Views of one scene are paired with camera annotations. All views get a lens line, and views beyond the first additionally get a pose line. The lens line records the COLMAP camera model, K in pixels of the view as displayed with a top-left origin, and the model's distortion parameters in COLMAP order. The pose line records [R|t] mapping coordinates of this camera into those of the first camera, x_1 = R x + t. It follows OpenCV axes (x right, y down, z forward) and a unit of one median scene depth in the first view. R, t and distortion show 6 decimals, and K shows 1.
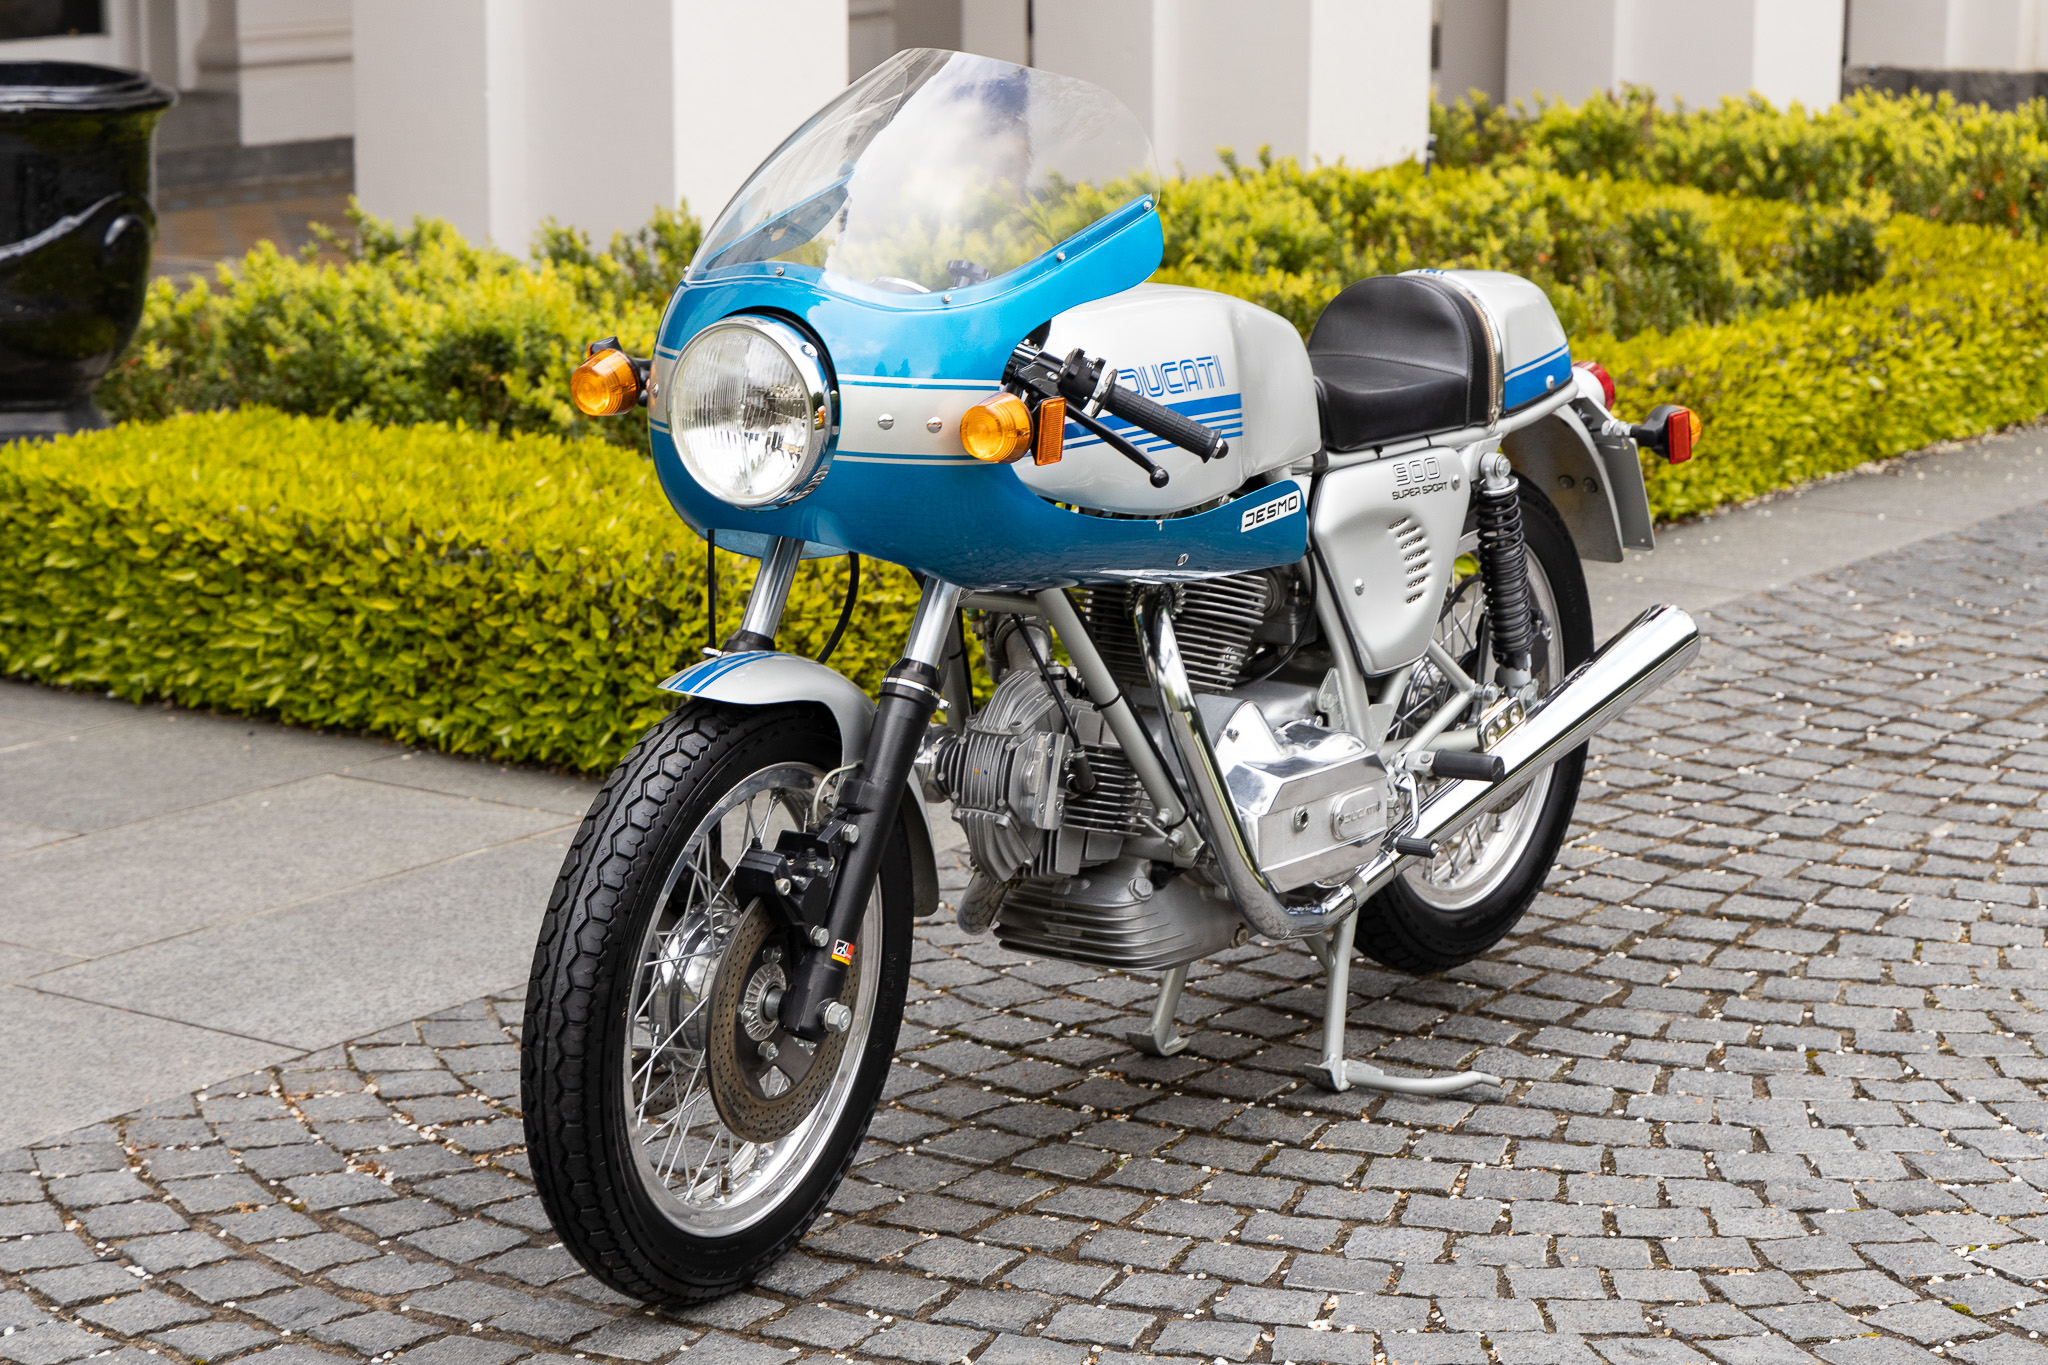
lens RADIAL K [[4375.2, 0, 1024.0], [0, 4375.2, 682.5], [0, 0, 1]] dist [0.037385, 0.020827]
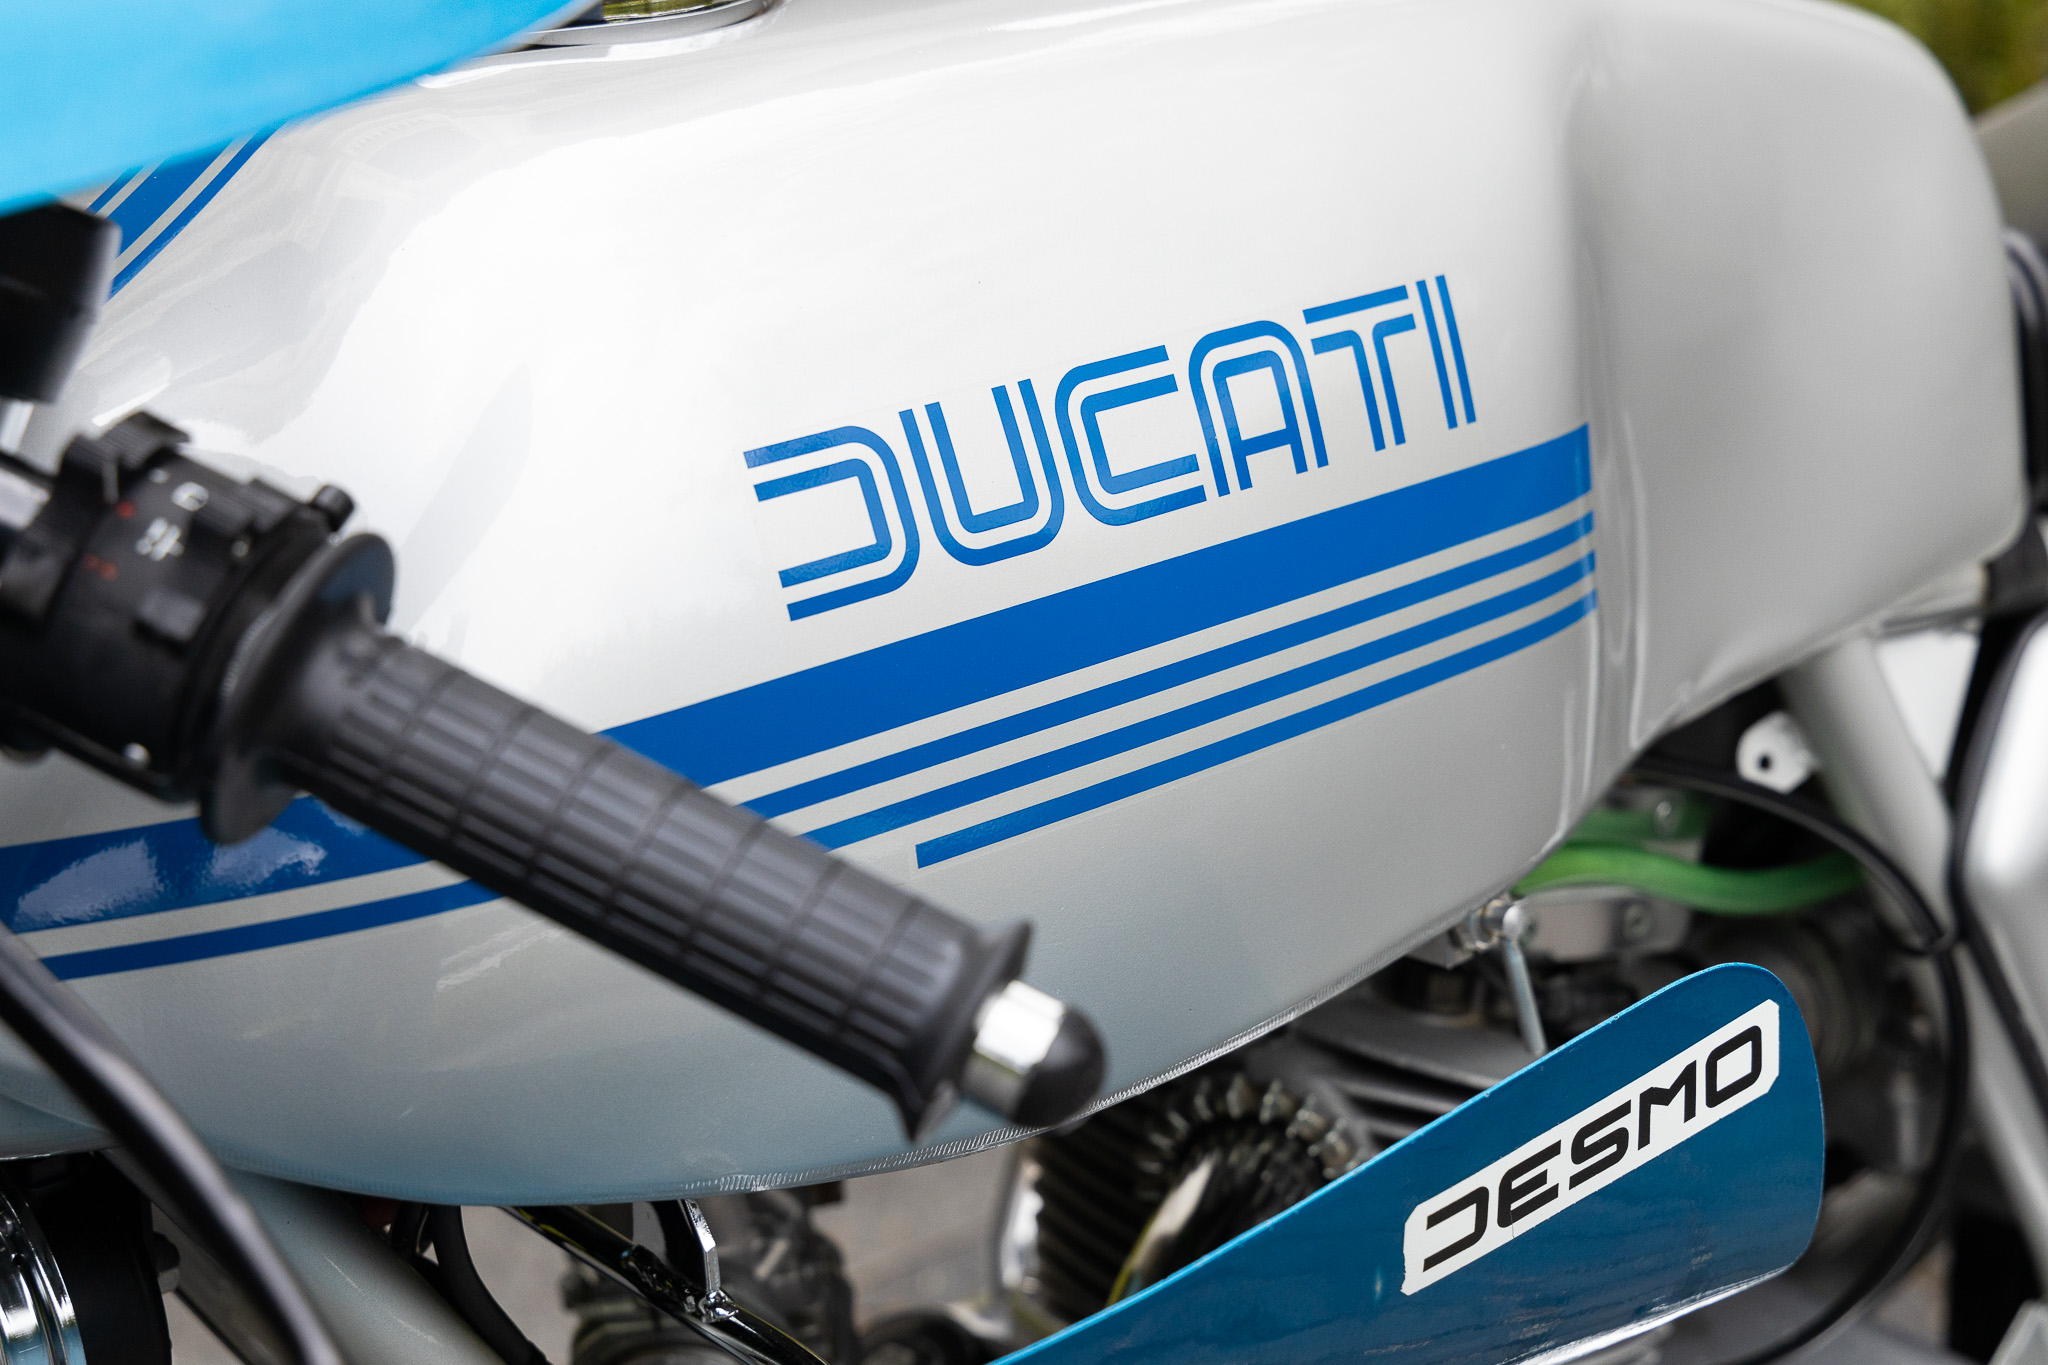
lens RADIAL K [[3636.8, 0, 1024.0], [0, 3636.8, 682.5], [0, 0, 1]] dist [0.004804, 0.031775]
pose [[0.964450, 0.051944, -0.259110, 0.067071], [-0.009012, 0.986386, 0.164198, -0.079184], [0.264111, -0.156026, 0.951788, 0.776014]]
